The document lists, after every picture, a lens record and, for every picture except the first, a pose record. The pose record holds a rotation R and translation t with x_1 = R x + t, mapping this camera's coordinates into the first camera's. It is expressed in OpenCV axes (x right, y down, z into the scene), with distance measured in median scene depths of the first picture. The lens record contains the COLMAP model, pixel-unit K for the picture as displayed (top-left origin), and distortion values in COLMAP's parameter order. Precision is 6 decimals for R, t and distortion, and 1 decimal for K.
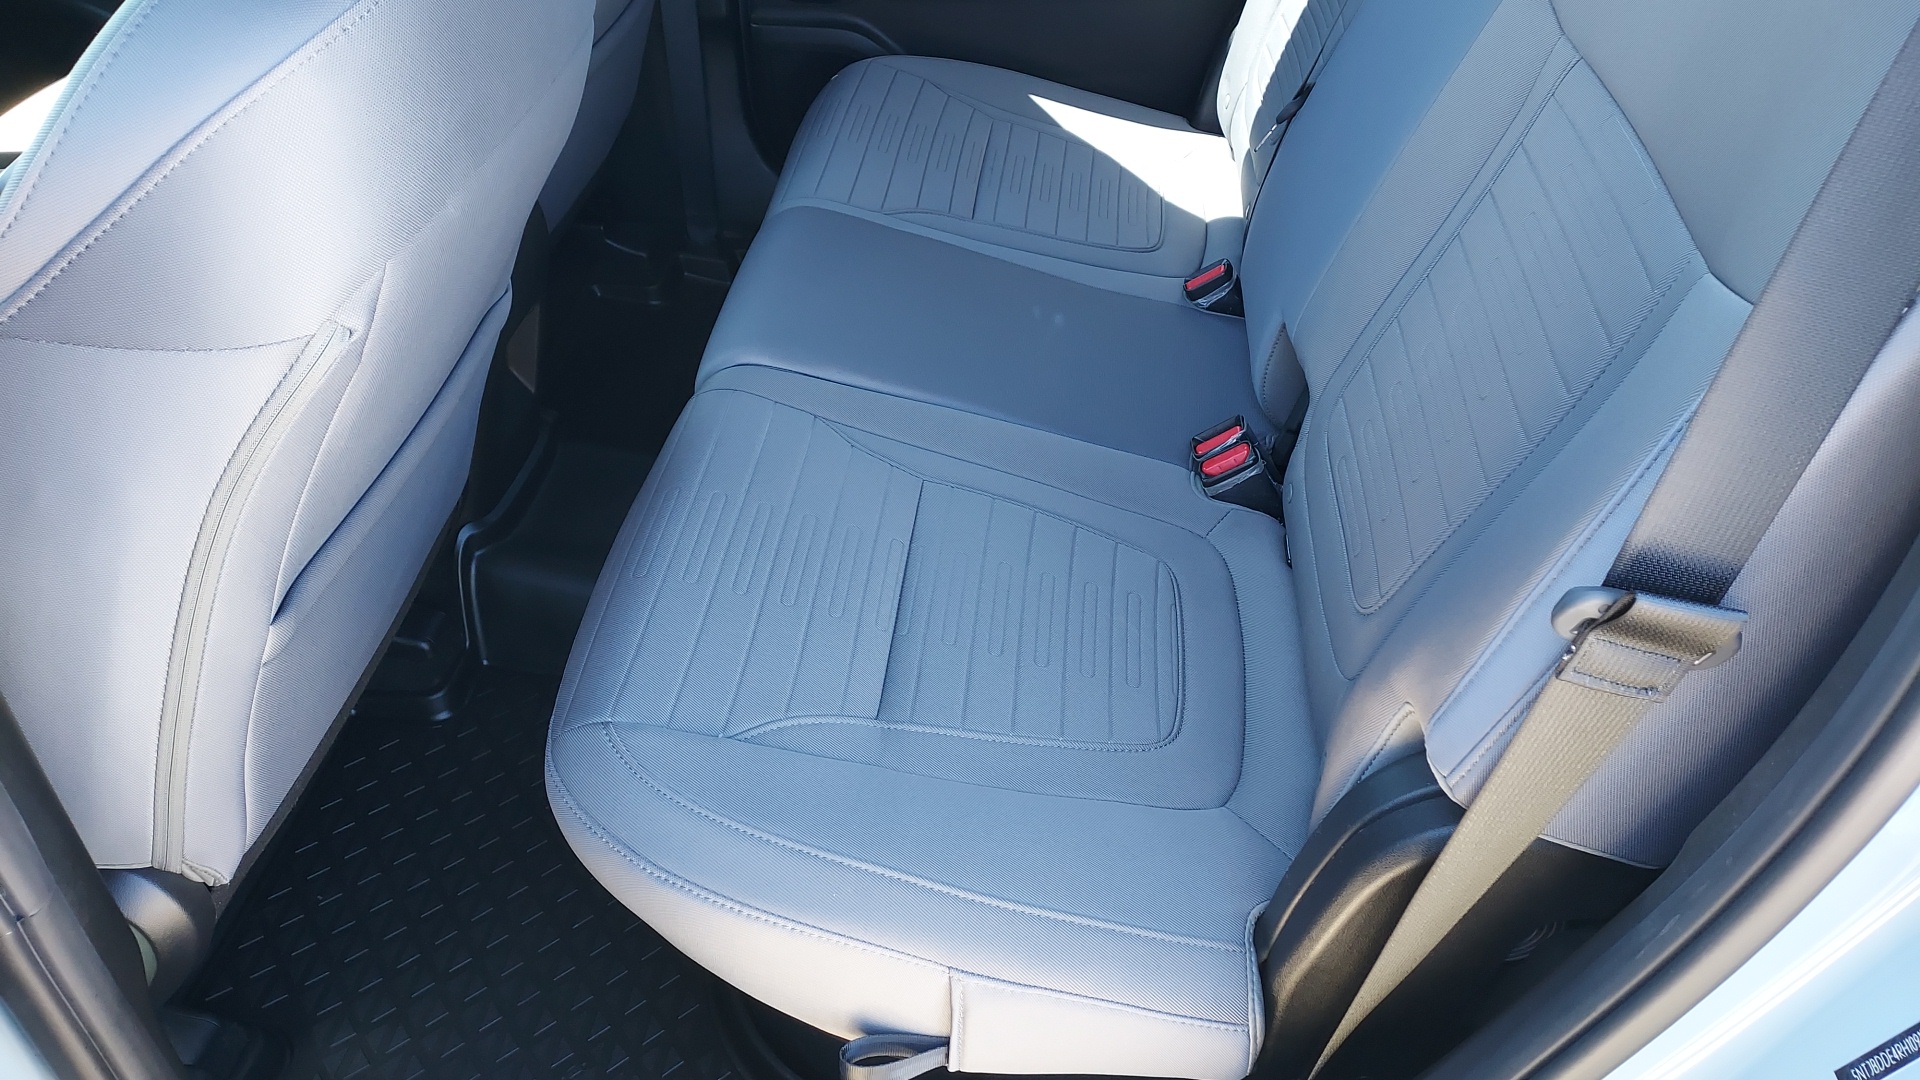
lens RADIAL K [[1395.5, 0, 968.4], [0, 1395.5, 531.8], [0, 0, 1]] dist [0.090954, -0.121832]
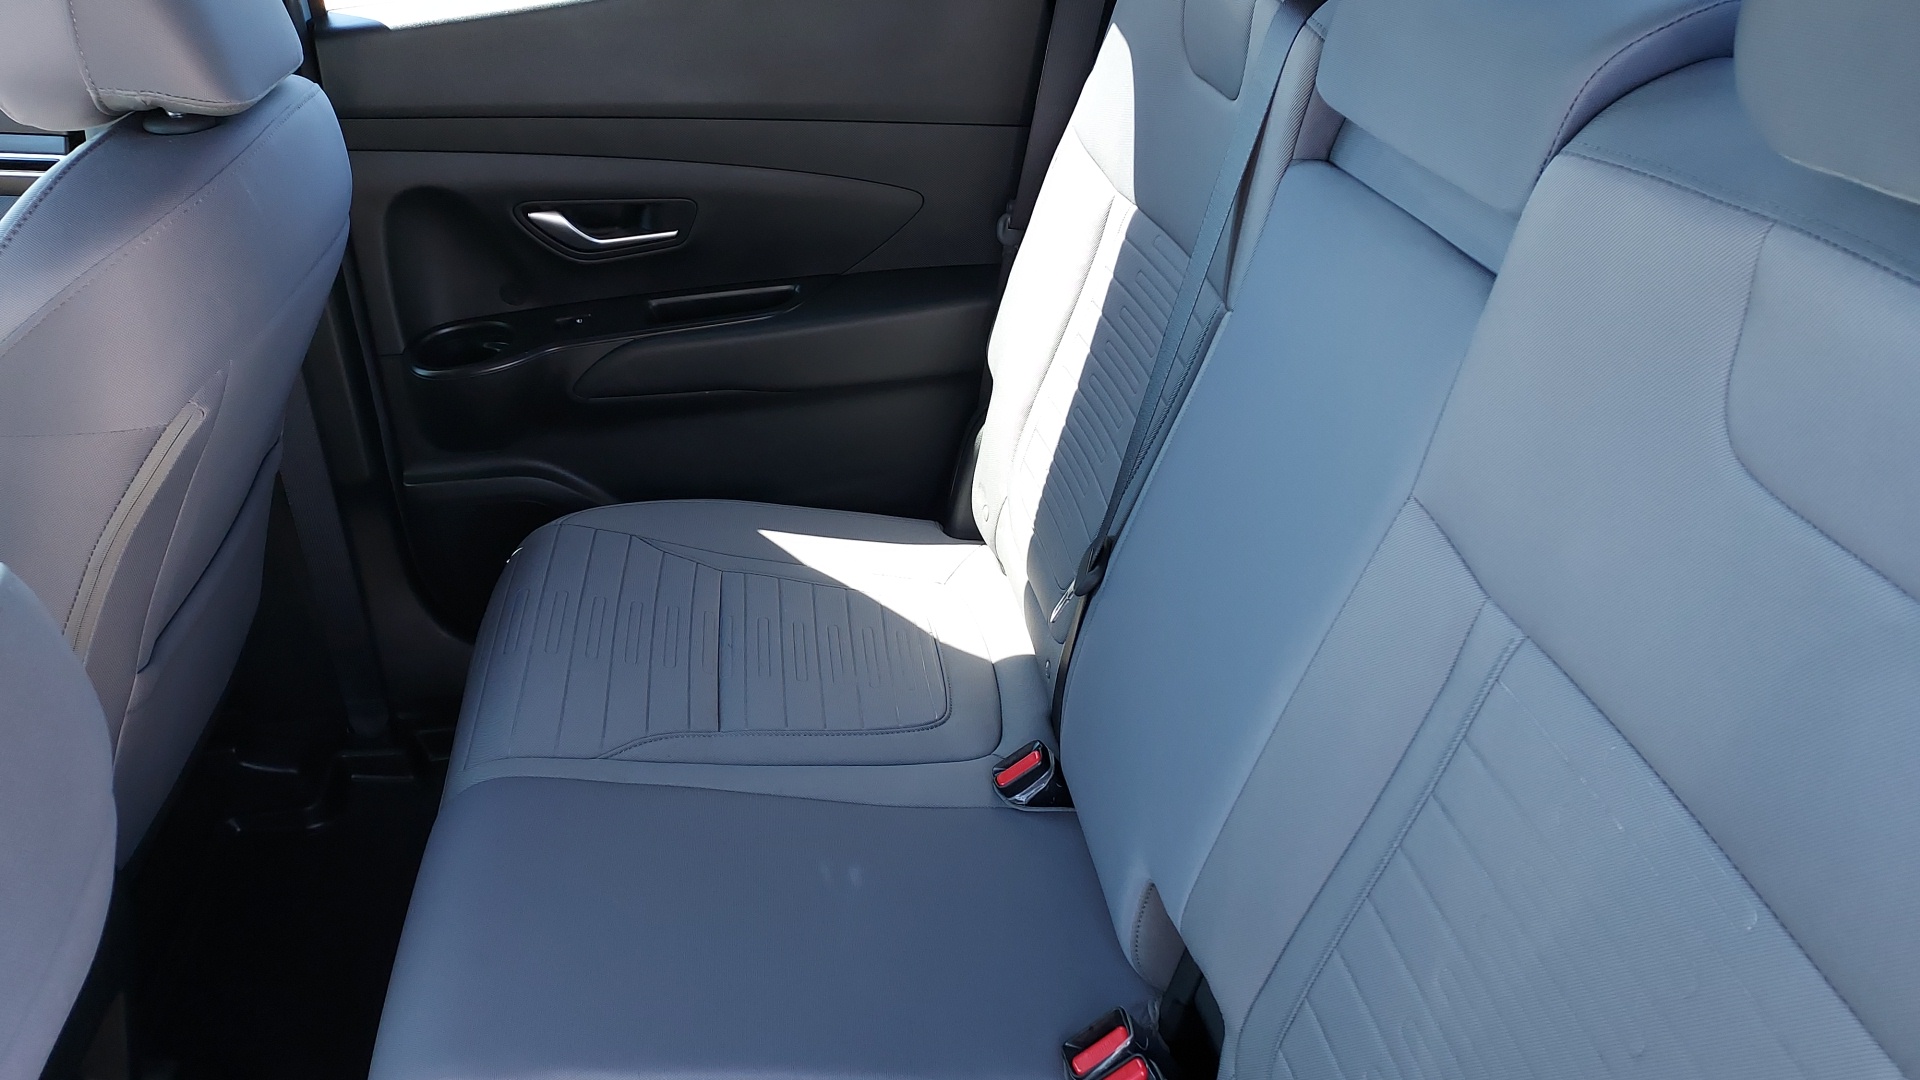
lens RADIAL K [[1395.5, 0, 968.4], [0, 1395.5, 531.8], [0, 0, 1]] dist [0.090954, -0.121832]
pose [[0.969775, -0.143125, 0.197617, -0.001214], [0.171928, 0.975510, -0.137190, -0.194875], [-0.173142, 0.167019, 0.970632, 0.176064]]
